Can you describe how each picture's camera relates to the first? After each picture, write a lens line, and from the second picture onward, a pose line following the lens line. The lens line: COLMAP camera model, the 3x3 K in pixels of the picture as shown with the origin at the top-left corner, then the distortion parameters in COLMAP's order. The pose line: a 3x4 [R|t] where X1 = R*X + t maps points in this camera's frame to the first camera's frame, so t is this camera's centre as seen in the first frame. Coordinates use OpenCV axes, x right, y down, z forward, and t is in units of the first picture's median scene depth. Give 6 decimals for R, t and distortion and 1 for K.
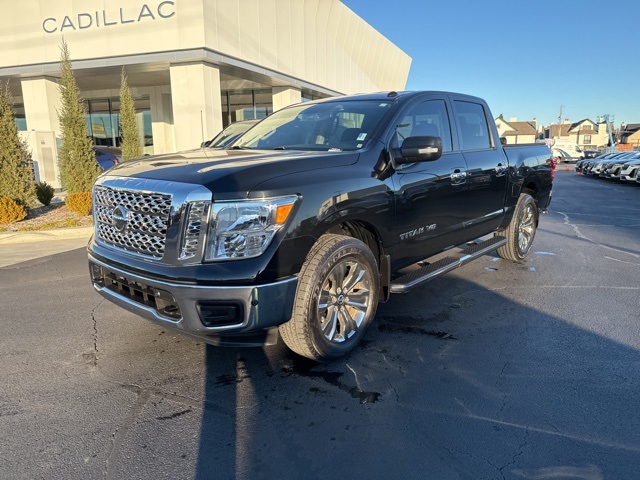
lens RADIAL K [[448.8, 0, 320.1], [0, 448.8, 237.1], [0, 0, 1]] dist [0.049198, -0.060170]
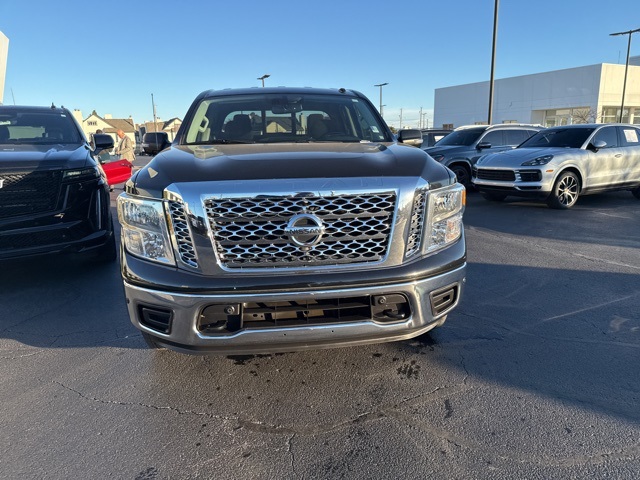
lens RADIAL K [[450.4, 0, 320.0], [0, 450.4, 240.0], [0, 0, 1]] dist [0.047898, -0.070548]
pose [[0.671989, -0.168186, 0.721210, -0.470667], [0.159974, 0.983844, 0.080376, -0.038287], [-0.723076, 0.061363, 0.688037, 0.201216]]
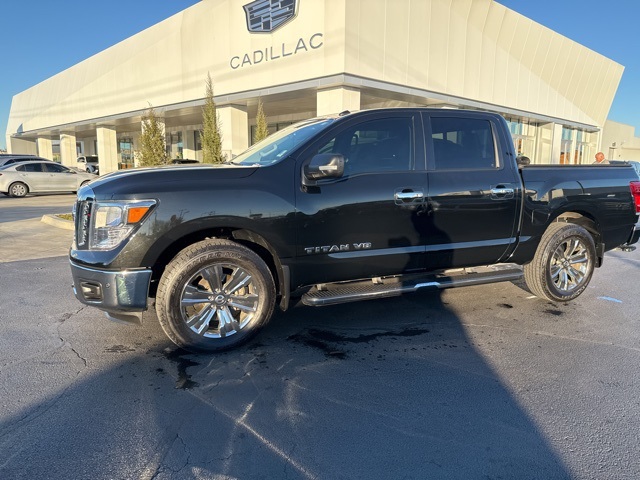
lens RADIAL K [[448.8, 0, 320.1], [0, 448.8, 237.1], [0, 0, 1]] dist [0.049198, -0.060170]
pose [[0.908808, 0.083908, -0.408689, 0.355174], [-0.100223, 0.994791, -0.018626, -0.008441], [0.404998, 0.057887, 0.912483, 0.041339]]
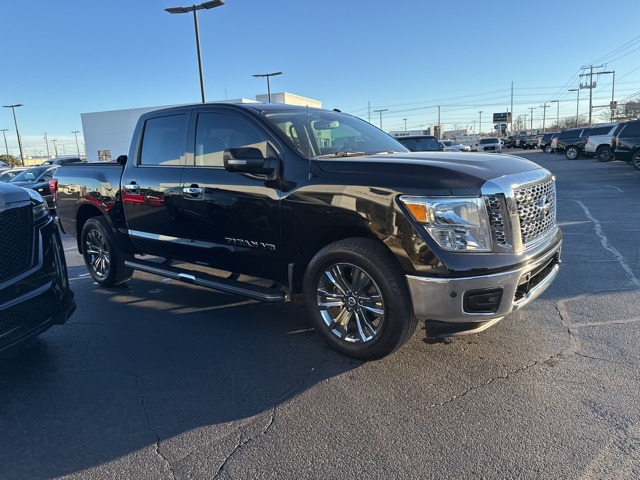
lens RADIAL K [[450.4, 0, 320.0], [0, 450.4, 240.0], [0, 0, 1]] dist [0.047898, -0.070548]
pose [[-0.029464, -0.181318, 0.982983, -0.716951], [0.243778, 0.952412, 0.182986, -0.141127], [-0.969383, 0.245021, 0.016139, 0.719985]]
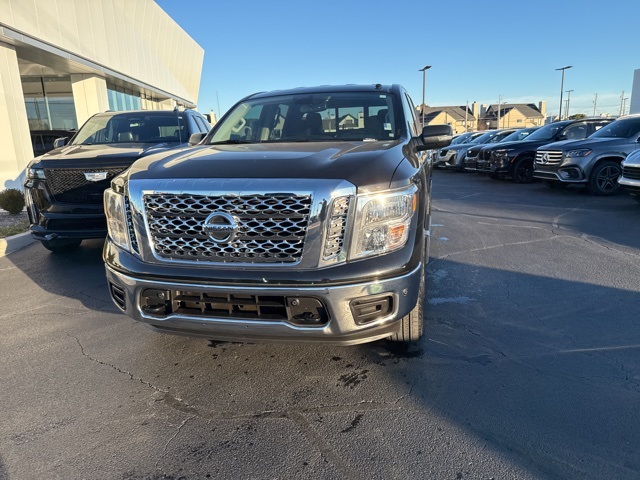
lens RADIAL K [[448.8, 0, 320.1], [0, 448.8, 237.1], [0, 0, 1]] dist [0.049198, -0.060170]
pose [[0.892545, -0.120694, 0.434508, -0.301674], [0.114877, 0.992585, 0.039736, -0.015478], [-0.436082, 0.014449, 0.899791, 0.072084]]
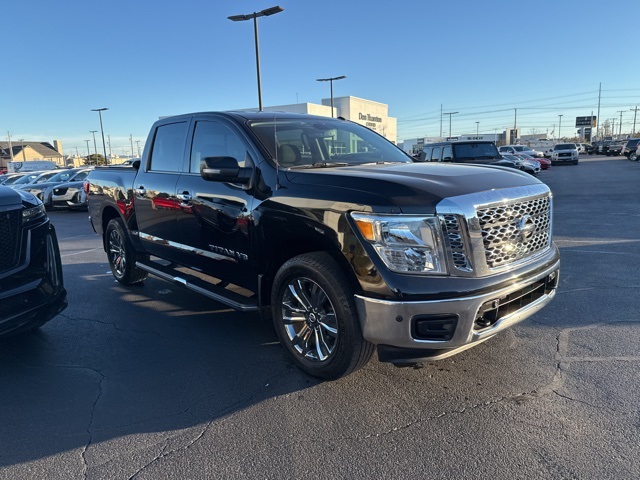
lens RADIAL K [[450.4, 0, 320.0], [0, 450.4, 240.0], [0, 0, 1]] dist [0.047898, -0.070548]
pose [[0.118943, -0.173269, 0.977666, -0.696202], [0.227673, 0.963180, 0.143003, -0.123065], [-0.966446, 0.205579, 0.154012, 0.606436]]
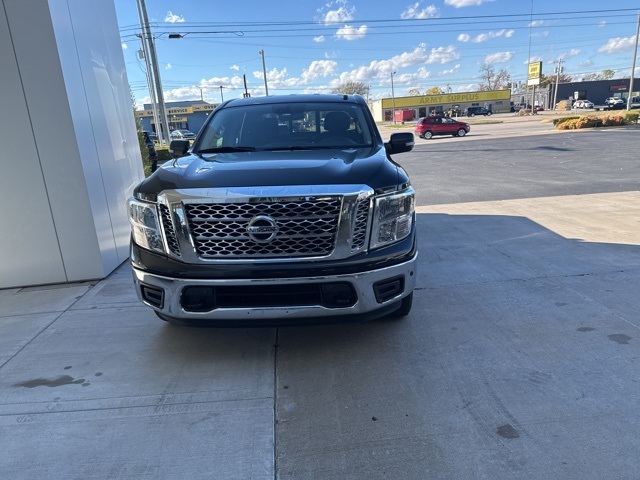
lens RADIAL K [[455.2, 0, 319.5], [0, 455.2, 227.2], [0, 0, 1]] dist [0.008103, -0.021345]
pose [[0.776789, -0.160570, 0.608947, -0.444134], [0.157253, 0.985774, 0.059337, -0.038440], [-0.609812, 0.049667, 0.790989, 0.063664]]
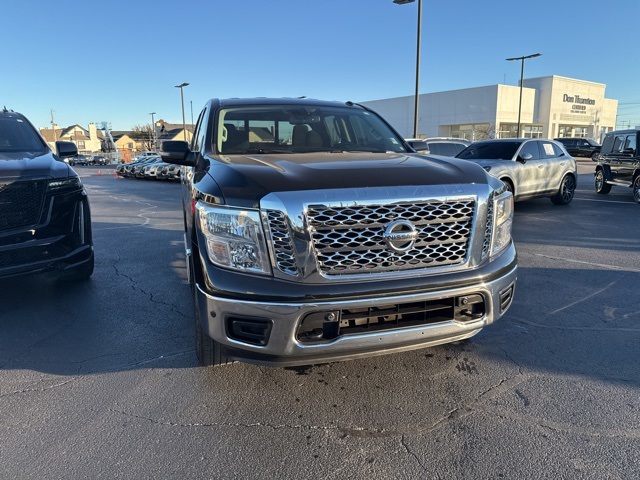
lens RADIAL K [[455.2, 0, 319.5], [0, 455.2, 227.2], [0, 0, 1]] dist [0.008103, -0.021345]
pose [[0.520674, -0.144533, 0.841433, -0.574640], [0.172629, 0.983032, 0.062033, -0.062306], [-0.836121, 0.112956, 0.536789, 0.314582]]
